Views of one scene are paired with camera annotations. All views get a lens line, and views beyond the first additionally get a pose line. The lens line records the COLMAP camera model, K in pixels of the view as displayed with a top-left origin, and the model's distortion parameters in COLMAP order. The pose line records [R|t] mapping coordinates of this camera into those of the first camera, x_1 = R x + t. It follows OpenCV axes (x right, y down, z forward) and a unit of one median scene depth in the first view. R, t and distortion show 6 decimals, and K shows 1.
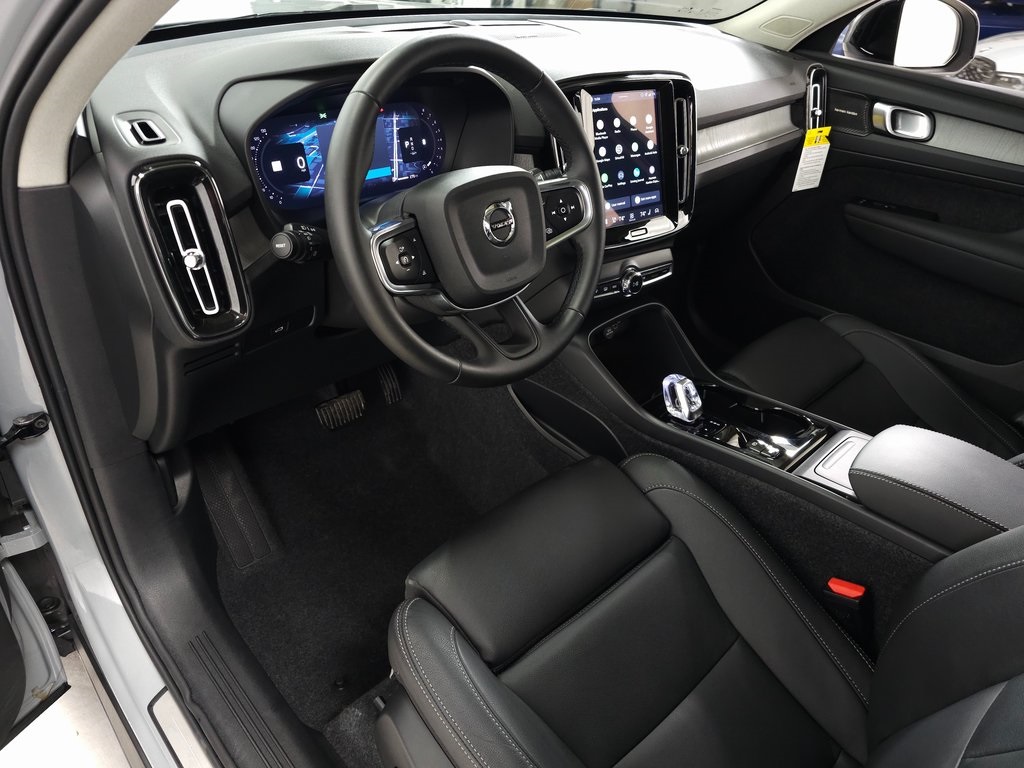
lens RADIAL K [[695.9, 0, 518.6], [0, 695.9, 390.0], [0, 0, 1]] dist [0.022727, 0.000228]
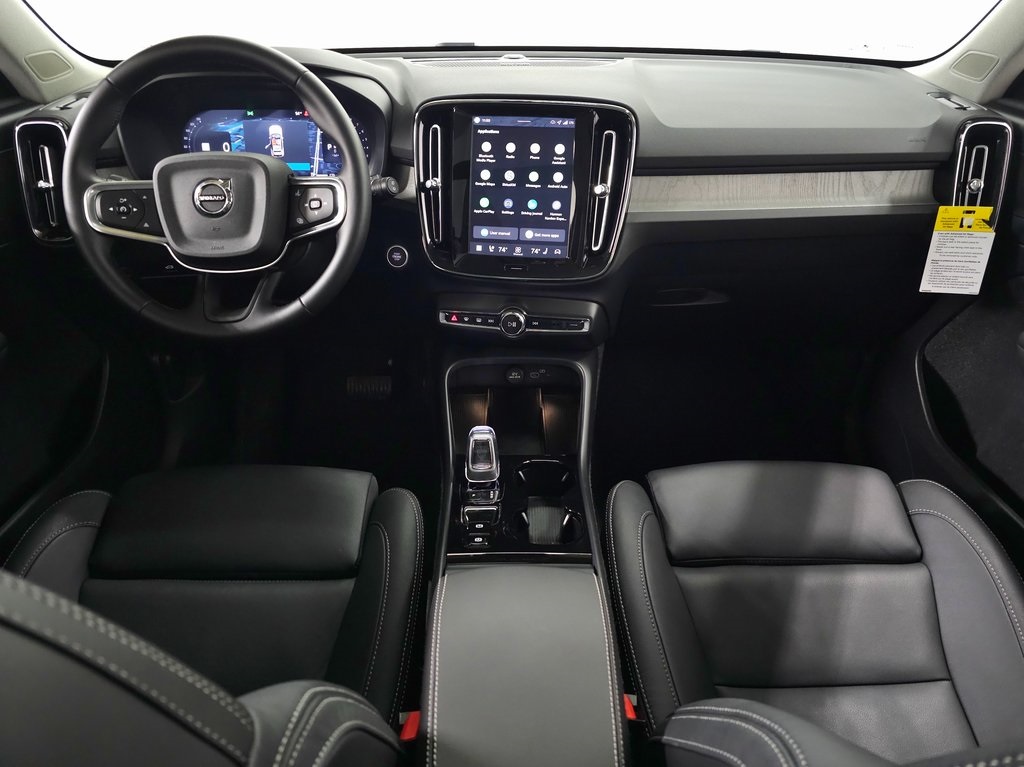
lens RADIAL K [[717.3, 0, 507.1], [0, 717.3, 380.8], [0, 0, 1]] dist [0.031789, -0.011493]
pose [[0.719528, 0.276315, -0.637126, 0.899374], [-0.345287, 0.938343, 0.017006, -0.113848], [0.602541, 0.207755, 0.770572, 0.348116]]
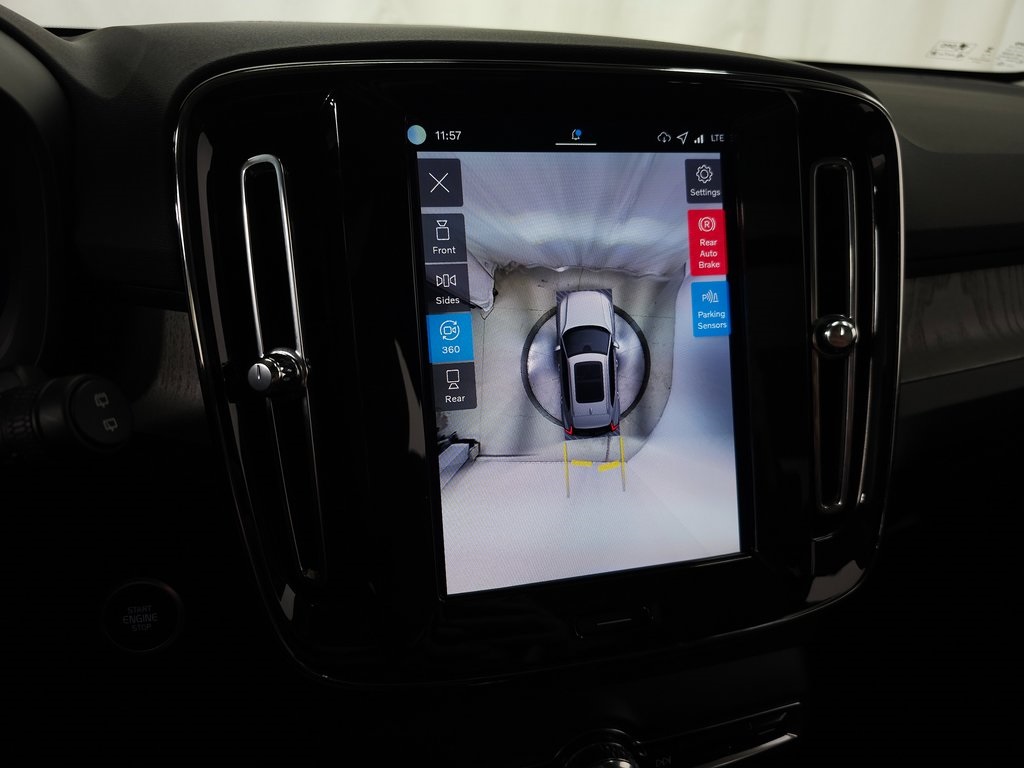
lens RADIAL K [[717.3, 0, 510.2], [0, 717.3, 377.0], [0, 0, 1]] dist [0.031789, -0.011493]
pose [[0.921290, 0.101612, -0.375367, 0.259600], [-0.181605, 0.965958, -0.184241, -0.291114], [0.343867, 0.237908, 0.908380, 0.813504]]
